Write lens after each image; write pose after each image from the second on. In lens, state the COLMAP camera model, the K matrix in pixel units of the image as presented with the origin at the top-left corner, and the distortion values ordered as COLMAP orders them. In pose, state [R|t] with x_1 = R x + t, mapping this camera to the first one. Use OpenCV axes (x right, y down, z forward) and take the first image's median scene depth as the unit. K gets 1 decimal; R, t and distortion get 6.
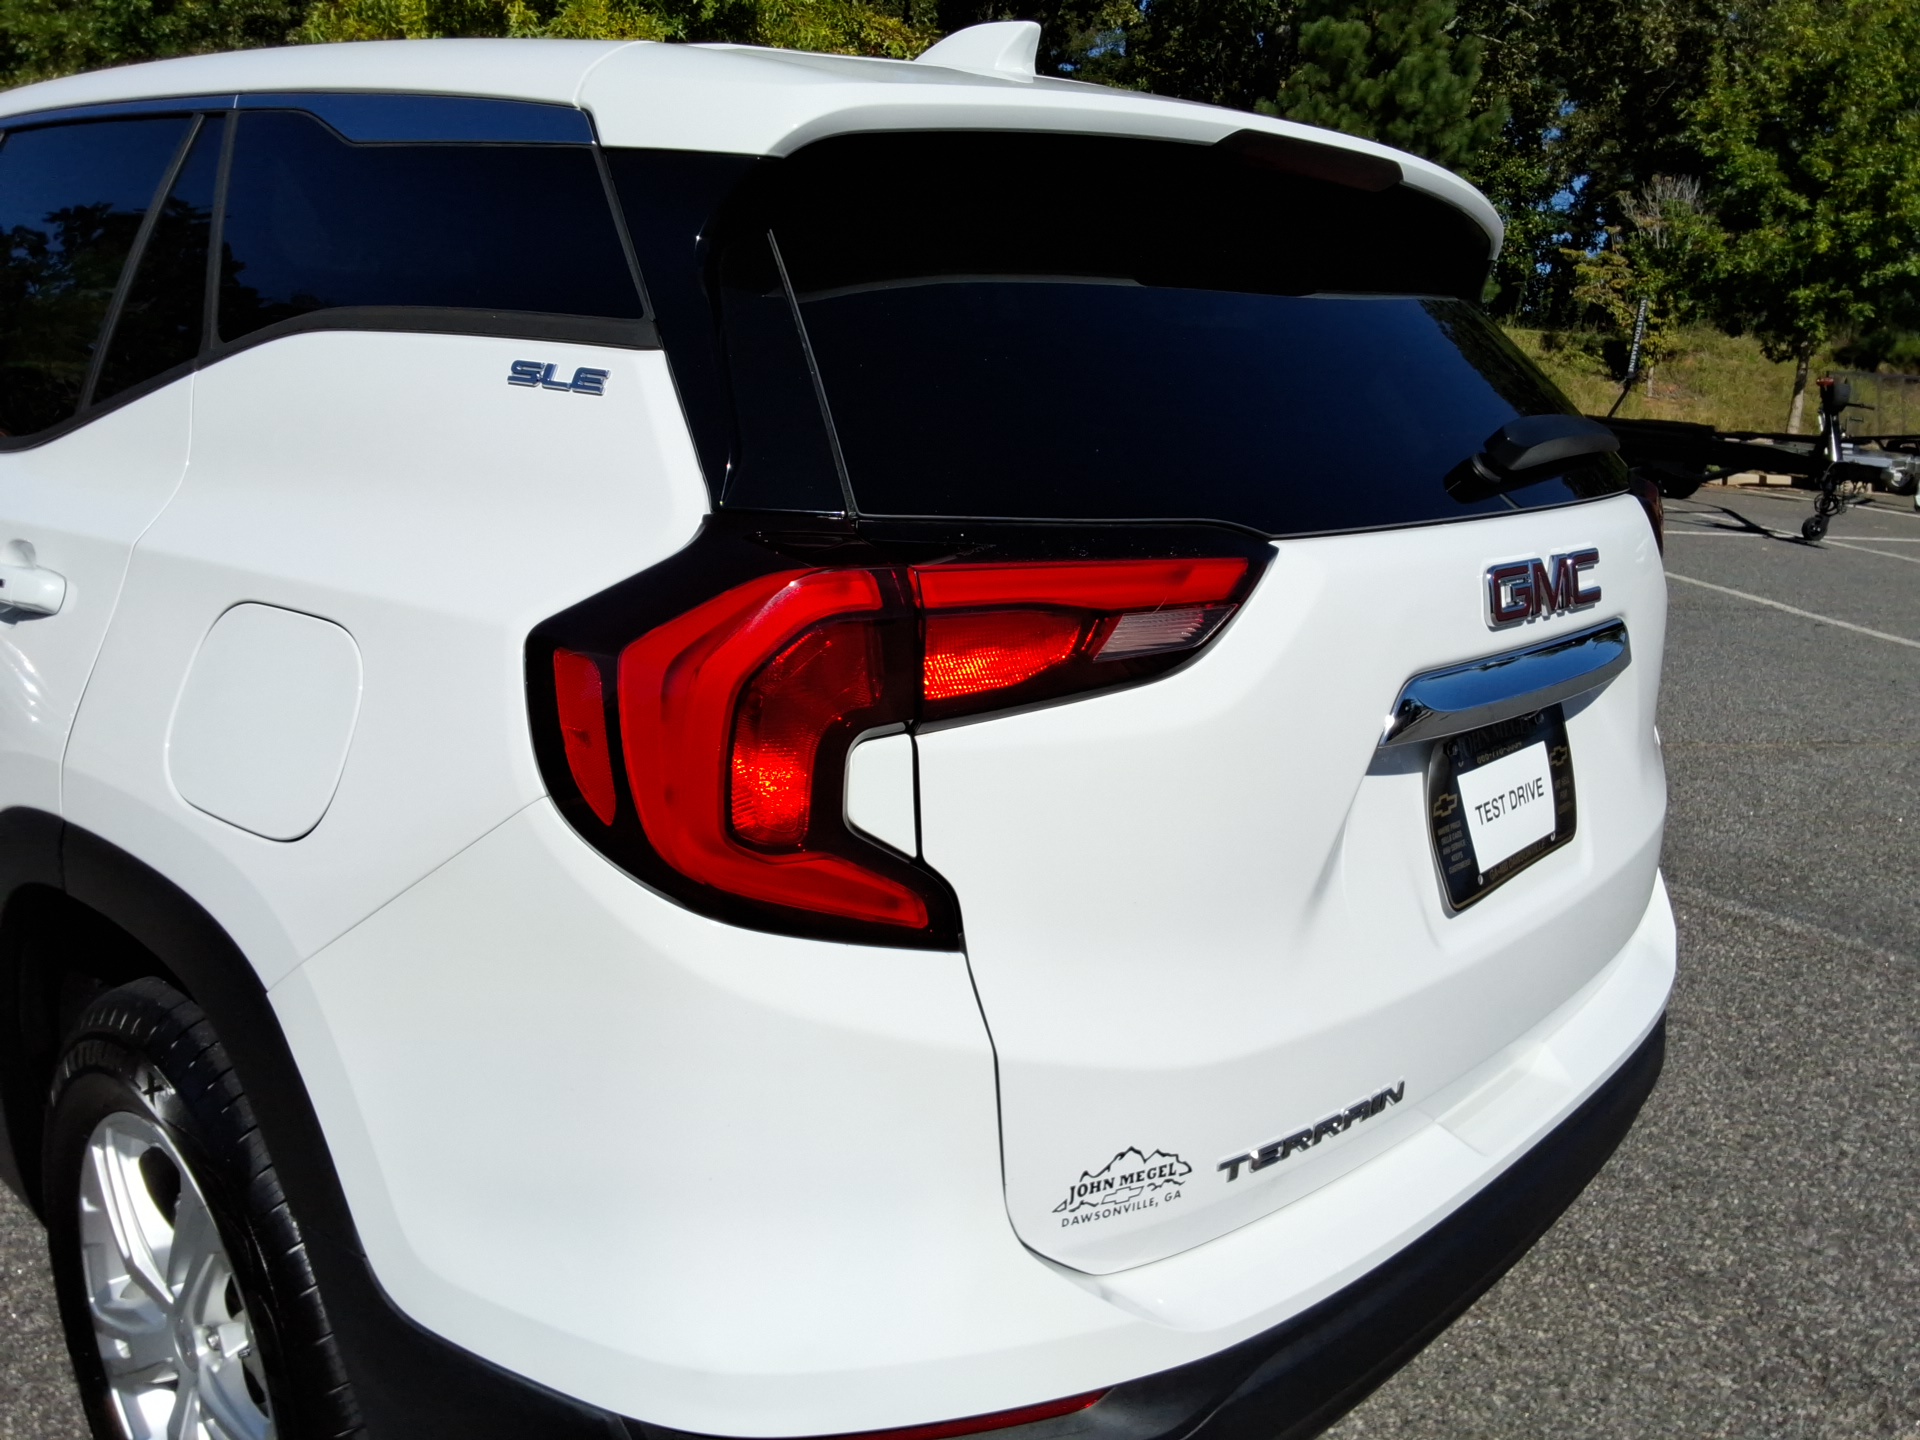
lens RADIAL K [[1549.6, 0, 965.9], [0, 1549.6, 713.2], [0, 0, 1]] dist [0.087104, -0.141900]
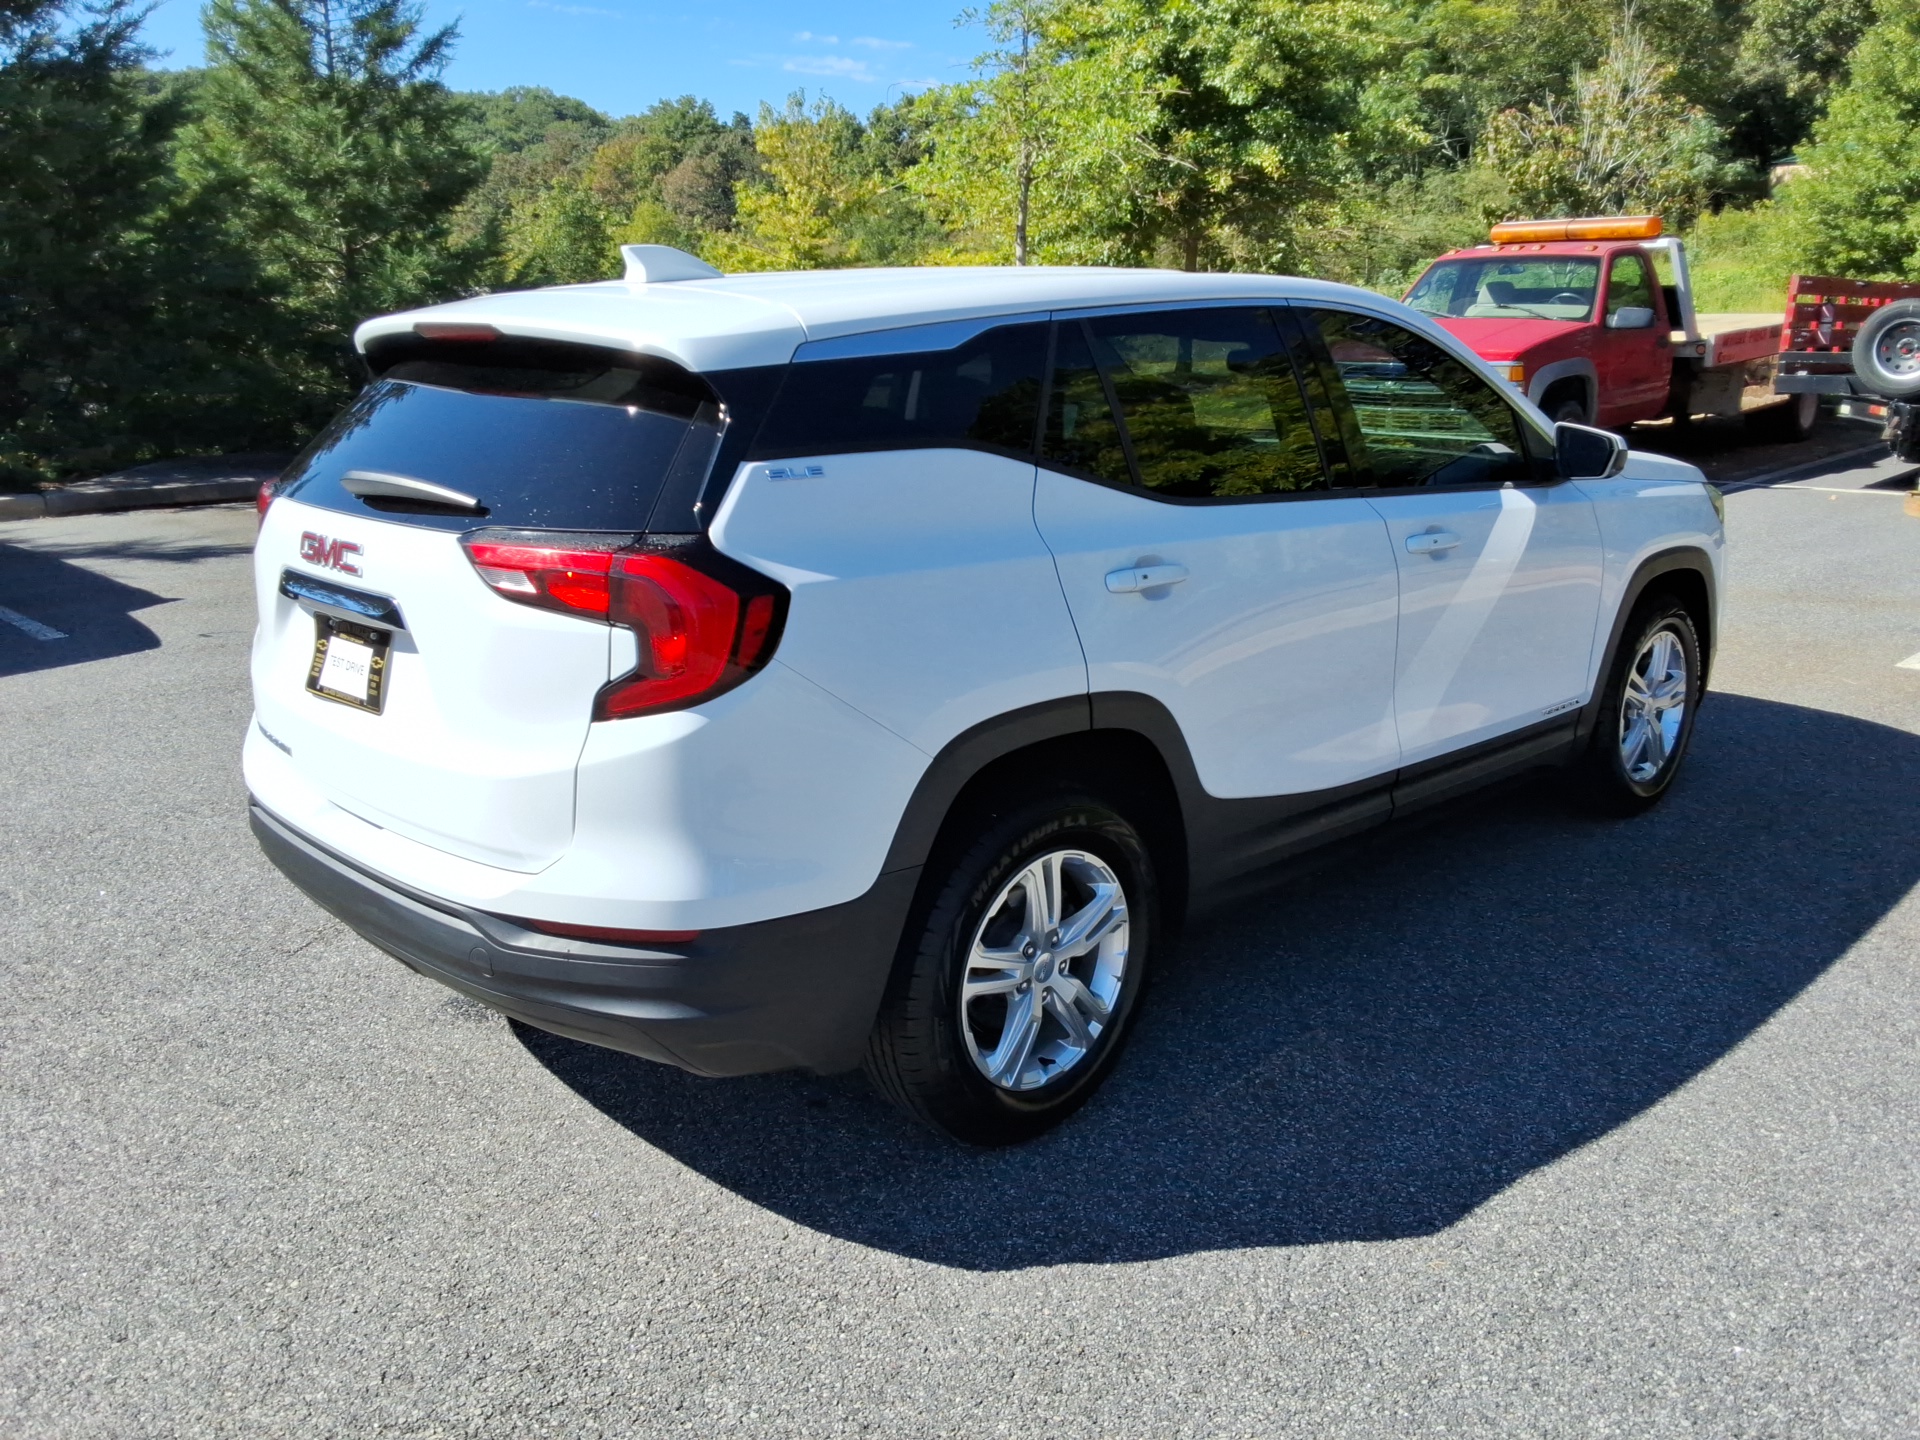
lens RADIAL K [[1522.6, 0, 971.5], [0, 1522.6, 711.0], [0, 0, 1]] dist [0.117966, -0.172649]
pose [[-0.047706, 0.214892, -0.975472, 0.164470], [-0.235038, 0.946748, 0.220059, -0.036904], [0.970815, 0.239771, 0.005342, 0.132365]]
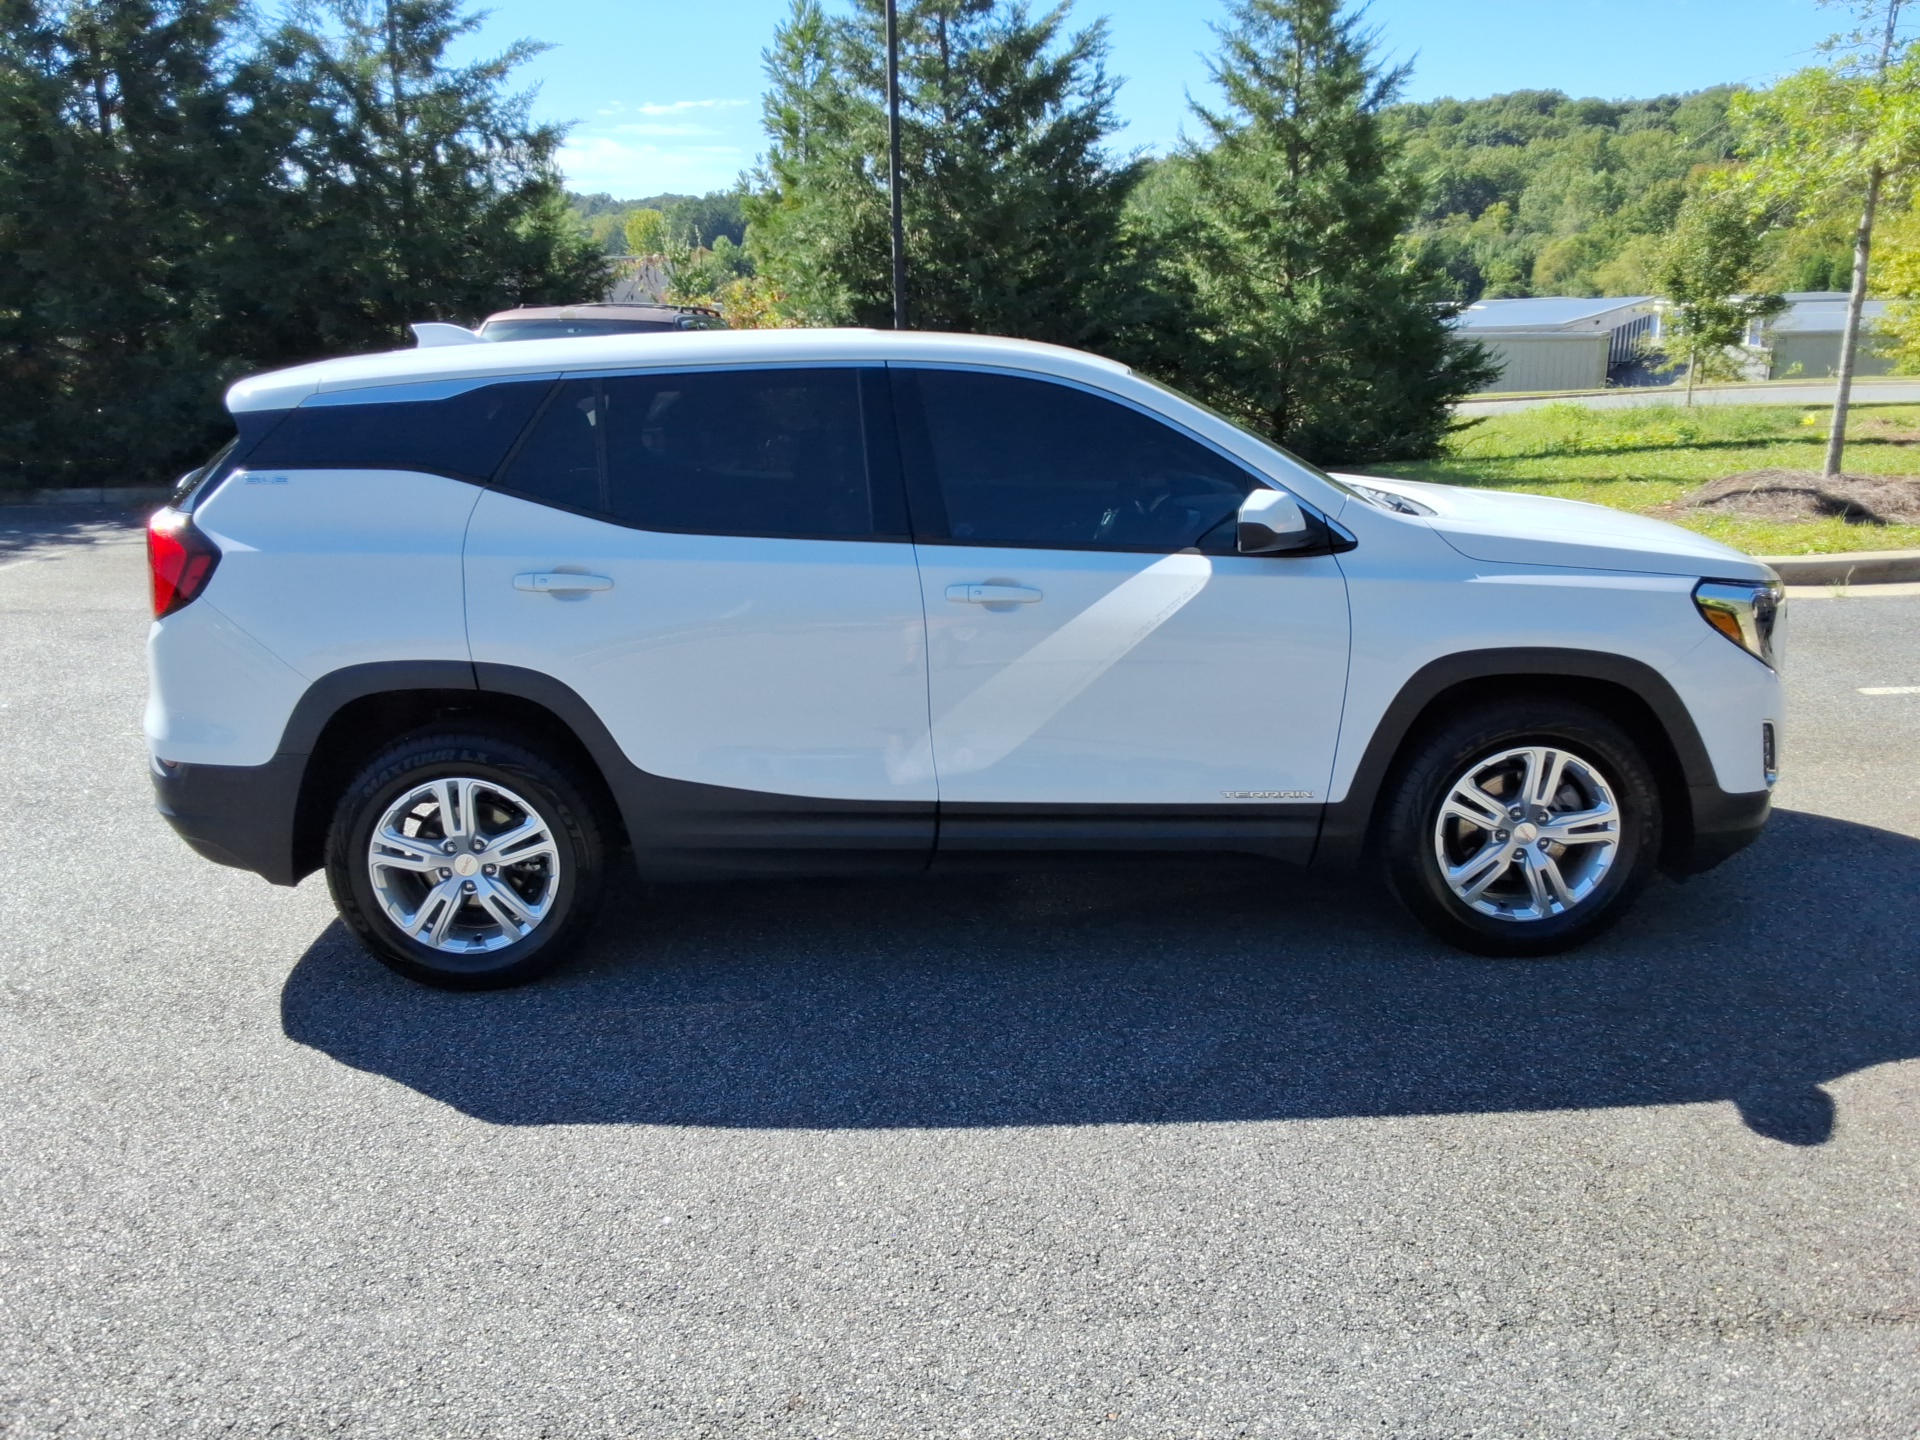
lens RADIAL K [[1540.5, 0, 963.2], [0, 1540.5, 703.7], [0, 0, 1]] dist [0.101675, -0.160566]
pose [[-0.714653, 0.134372, -0.686452, 0.113780], [-0.178081, 0.914085, 0.364328, -0.085183], [0.676431, 0.382612, -0.629324, 0.305864]]
